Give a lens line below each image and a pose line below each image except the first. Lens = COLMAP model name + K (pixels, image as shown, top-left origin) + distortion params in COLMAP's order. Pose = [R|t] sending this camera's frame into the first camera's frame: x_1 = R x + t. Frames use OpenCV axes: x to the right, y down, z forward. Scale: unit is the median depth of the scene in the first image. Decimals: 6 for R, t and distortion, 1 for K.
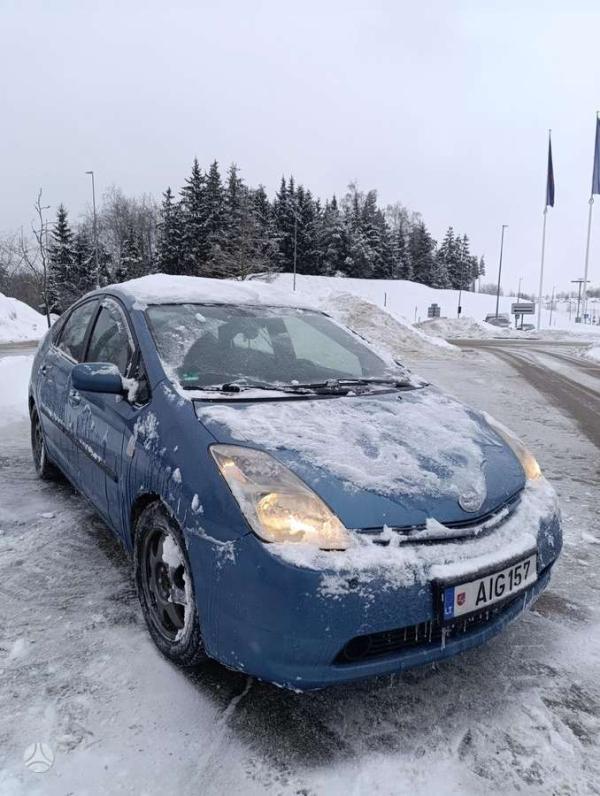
lens RADIAL K [[543.7, 0, 301.3], [0, 543.7, 395.4], [0, 0, 1]] dist [0.036939, -0.037233]
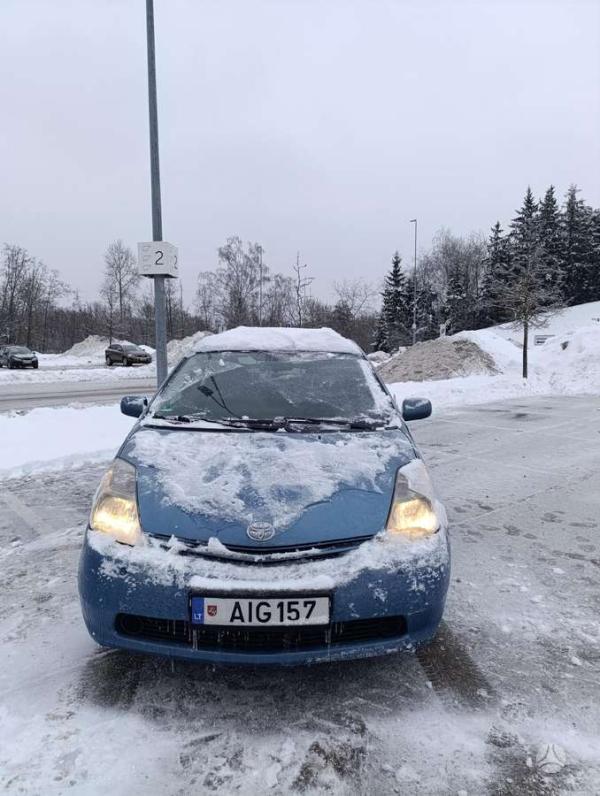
lens RADIAL K [[543.7, 0, 297.2], [0, 543.7, 400.5], [0, 0, 1]] dist [0.036939, -0.037233]
pose [[0.823696, 0.037994, -0.565757, 0.869189], [-0.068579, 0.997104, -0.032885, -0.034989], [0.562869, 0.065887, 0.823916, 0.100076]]
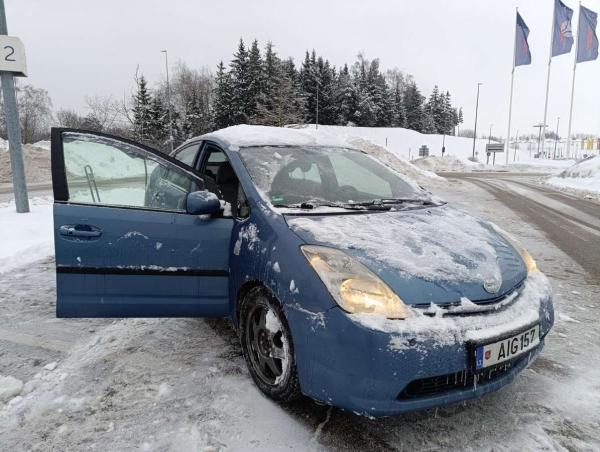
lens RADIAL K [[409.8, 0, 300.8], [0, 409.8, 227.8], [0, 0, 1]] dist [0.036939, -0.037233]
pose [[0.998788, -0.007340, -0.048665, -0.102434], [0.008614, 0.999624, 0.026014, 0.015974], [0.048456, -0.026402, 0.998476, -0.044834]]
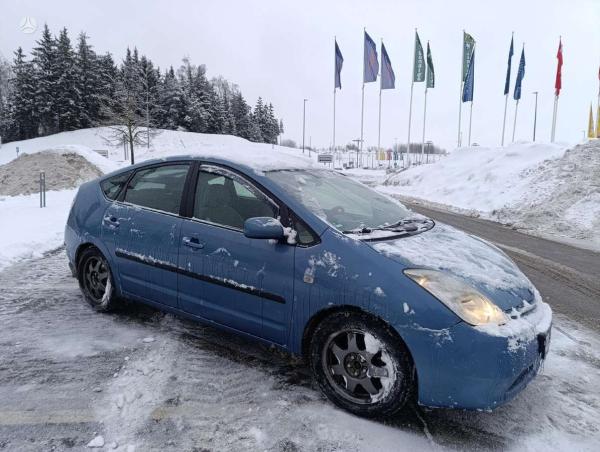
lens RADIAL K [[409.8, 0, 301.8], [0, 409.8, 225.9], [0, 0, 1]] dist [0.036939, -0.037233]
pose [[0.932158, -0.053483, 0.358079, -0.744789], [0.049579, 0.998568, 0.020083, -0.062111], [-0.358640, -0.000967, 0.933475, 0.019364]]
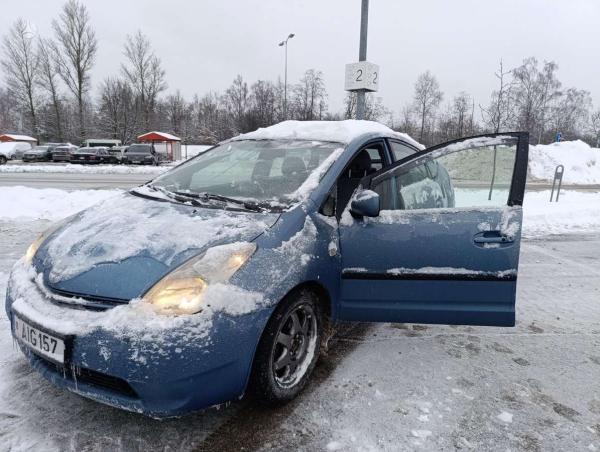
lens RADIAL K [[409.8, 0, 300.4], [0, 409.8, 228.4], [0, 0, 1]] dist [0.036939, -0.037233]
pose [[0.342551, 0.161516, -0.925511, 1.265019], [-0.153764, 0.981466, 0.114370, -0.111405], [0.926831, 0.103133, 0.361037, 1.038843]]
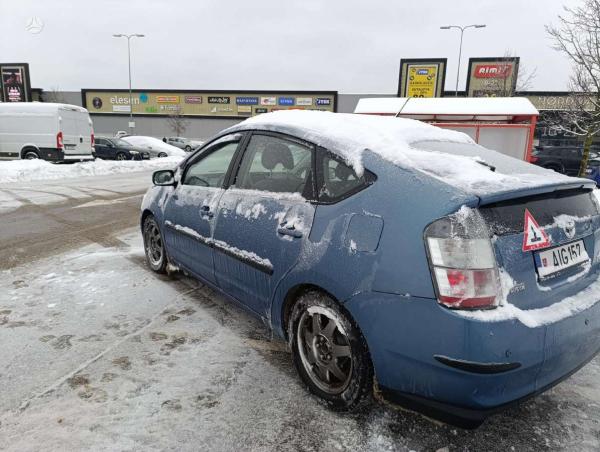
lens RADIAL K [[409.8, 0, 298.2], [0, 409.8, 225.6], [0, 0, 1]] dist [0.036939, -0.037233]
pose [[-0.998752, -0.041967, -0.027087, -0.240027], [-0.048708, 0.938423, 0.342039, -0.486501], [0.011065, 0.342931, -0.939295, 3.207286]]
